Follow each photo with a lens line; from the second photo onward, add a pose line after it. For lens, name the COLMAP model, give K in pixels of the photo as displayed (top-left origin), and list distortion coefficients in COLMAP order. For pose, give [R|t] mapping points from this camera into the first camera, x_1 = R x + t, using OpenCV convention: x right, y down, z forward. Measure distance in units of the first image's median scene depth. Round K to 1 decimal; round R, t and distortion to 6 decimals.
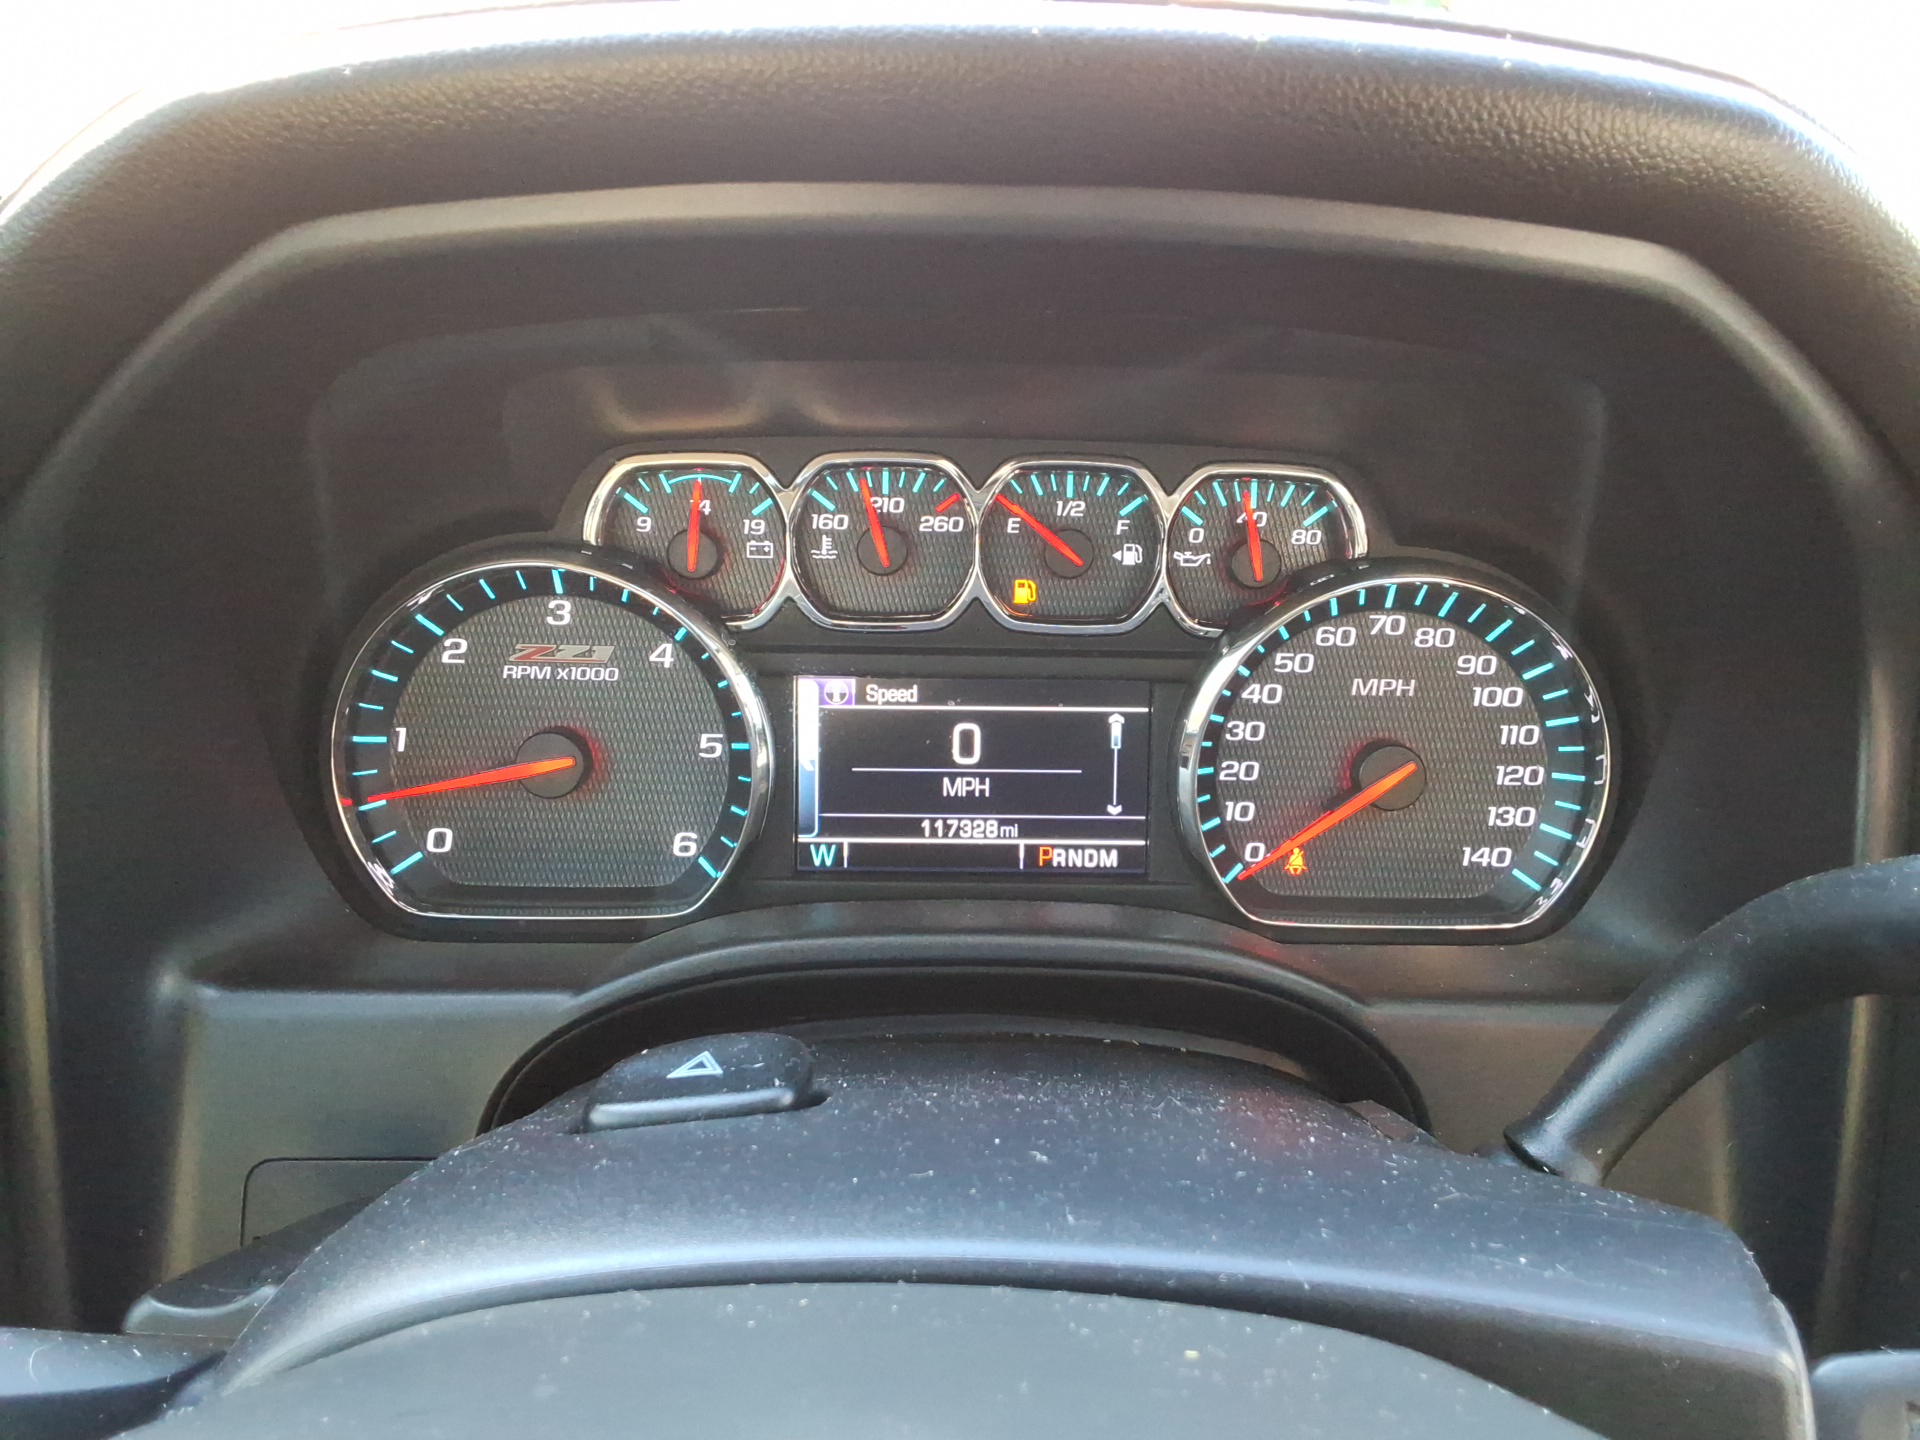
lens RADIAL K [[1518.1, 0, 995.8], [0, 1518.1, 654.6], [0, 0, 1]] dist [0.076719, -0.121654]
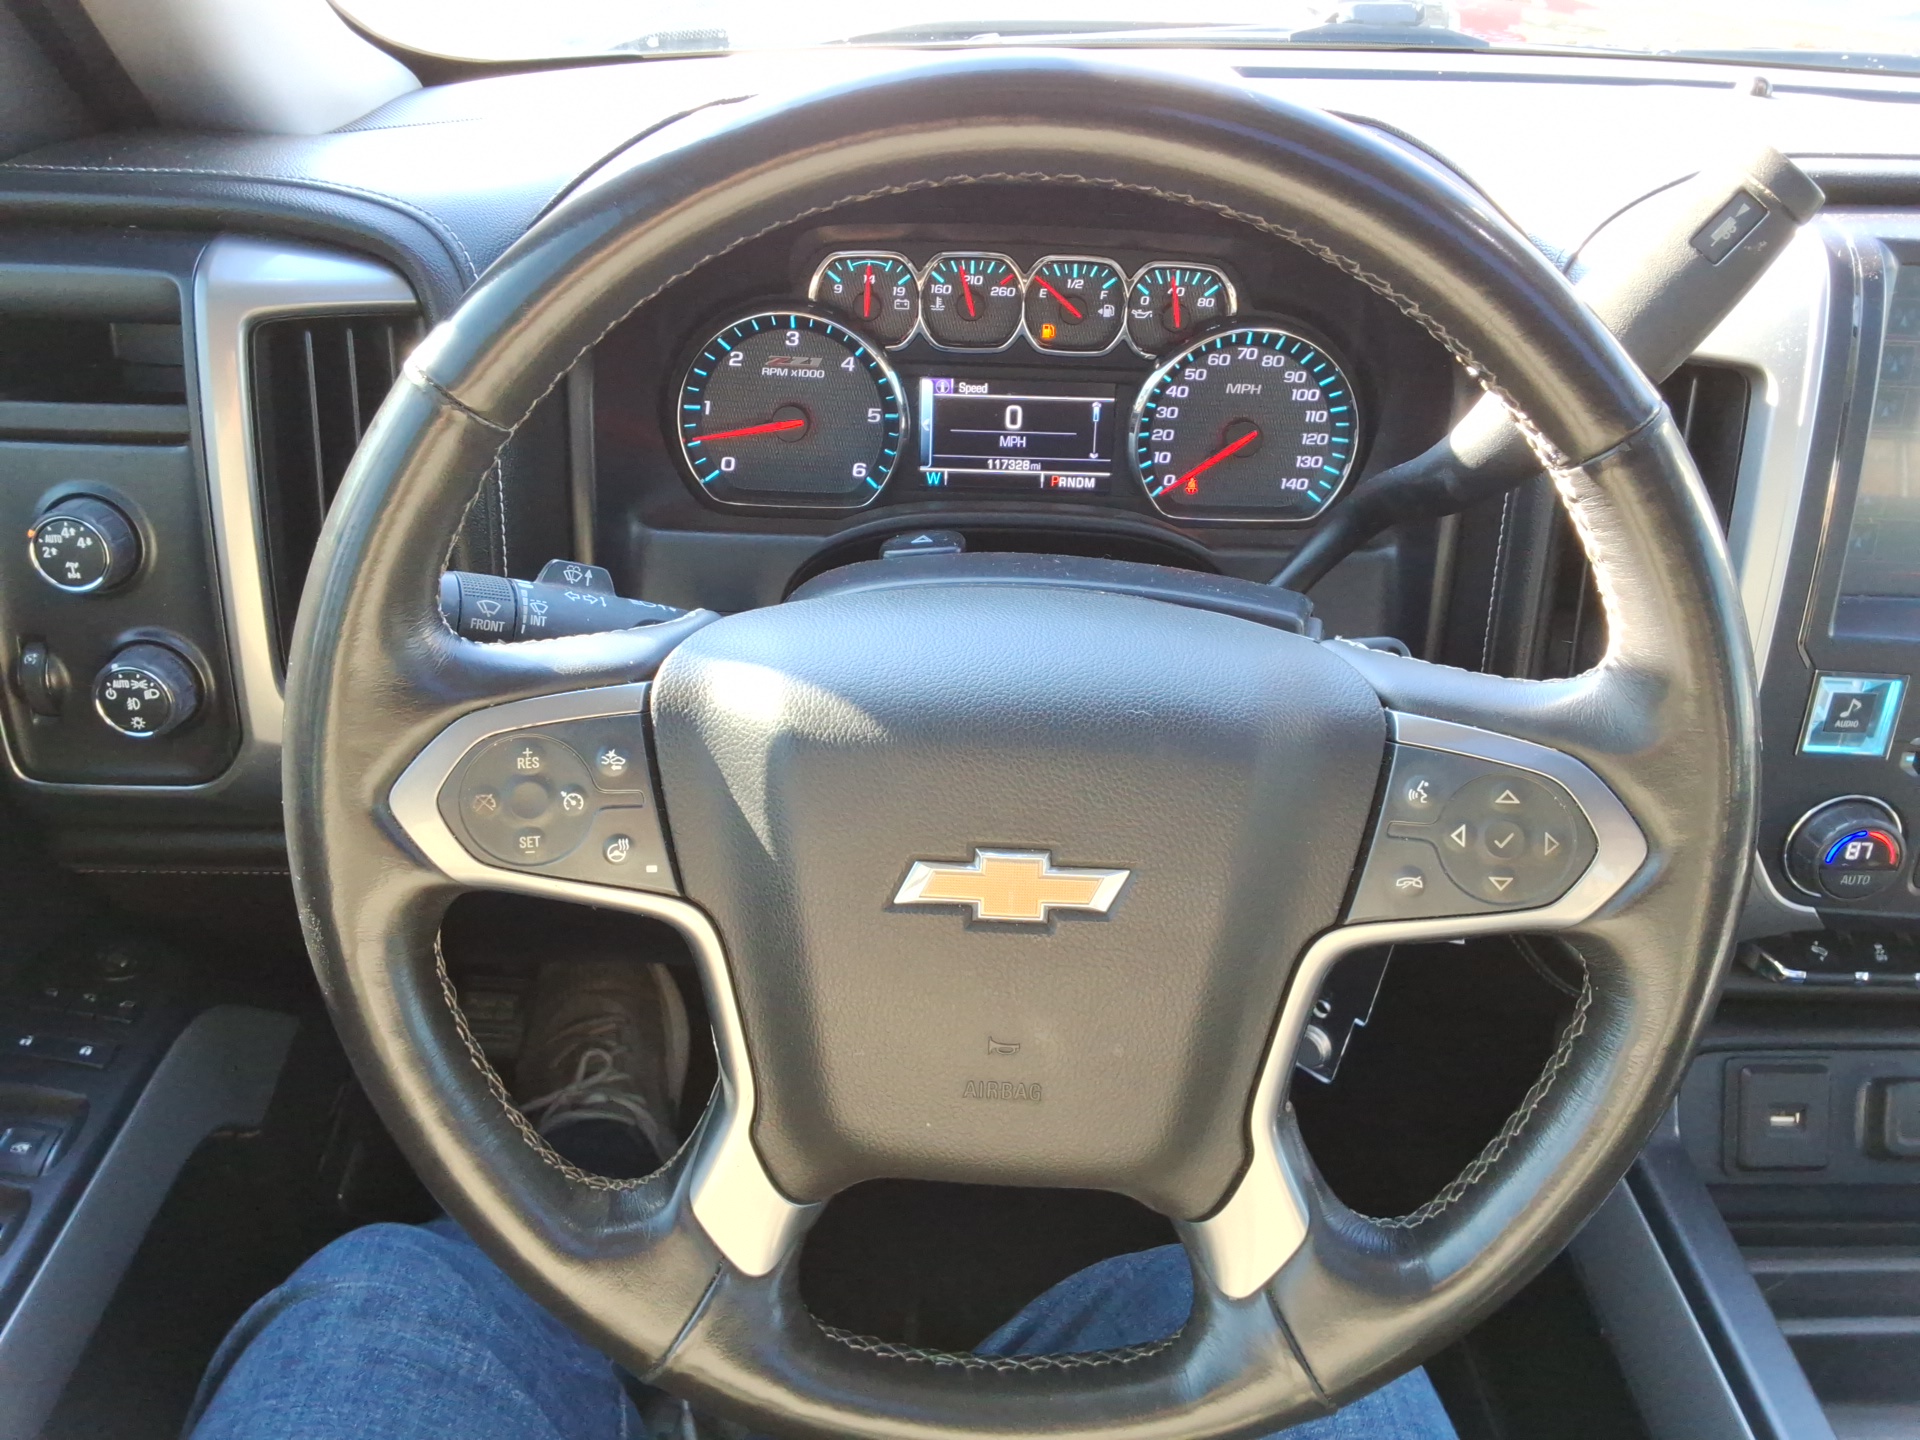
lens RADIAL K [[1518.1, 0, 984.5], [0, 1518.1, 692.8], [0, 0, 1]] dist [0.076719, -0.121654]
pose [[0.999820, 0.016719, 0.008982, -0.065869], [-0.018255, 0.976622, 0.214189, -0.008798], [-0.005191, -0.214314, 0.976751, -0.859005]]
